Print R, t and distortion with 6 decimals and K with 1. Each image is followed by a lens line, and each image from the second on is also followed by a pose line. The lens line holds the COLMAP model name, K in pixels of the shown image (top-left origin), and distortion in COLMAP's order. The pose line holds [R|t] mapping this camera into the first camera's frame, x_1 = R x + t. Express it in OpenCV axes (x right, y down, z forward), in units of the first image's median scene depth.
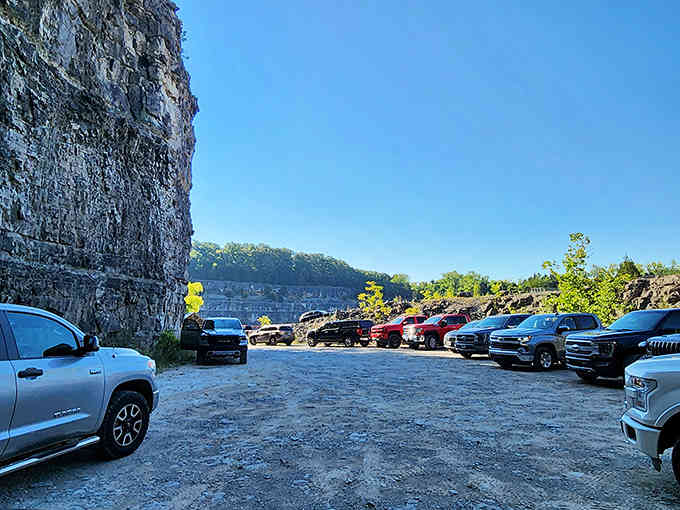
lens RADIAL K [[273.6, 0, 339.4], [0, 273.6, 256.4], [0, 0, 1]] dist [0.000104, -0.000008]
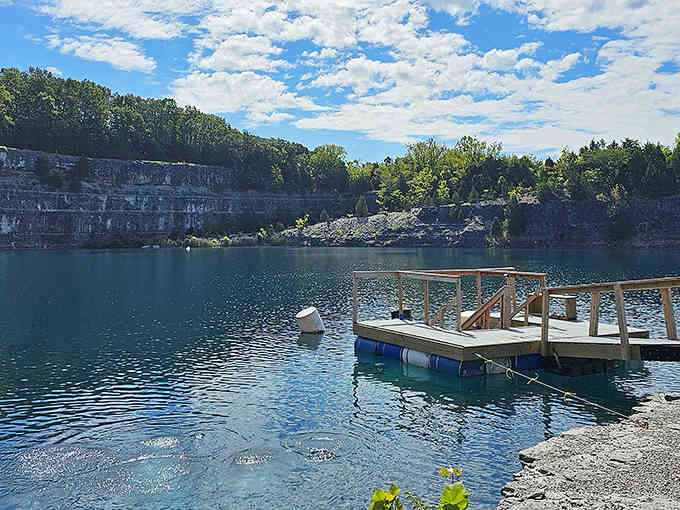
lens RADIAL K [[457.6, 0, 339.6], [0, 457.6, 255.6], [0, 0, 1]] dist [-0.002639, -0.000243]
pose [[0.965469, -0.010933, 0.260289, 0.015190], [-0.062201, 0.960549, 0.271064, 0.031836], [-0.252984, -0.277895, 0.926700, 0.134498]]
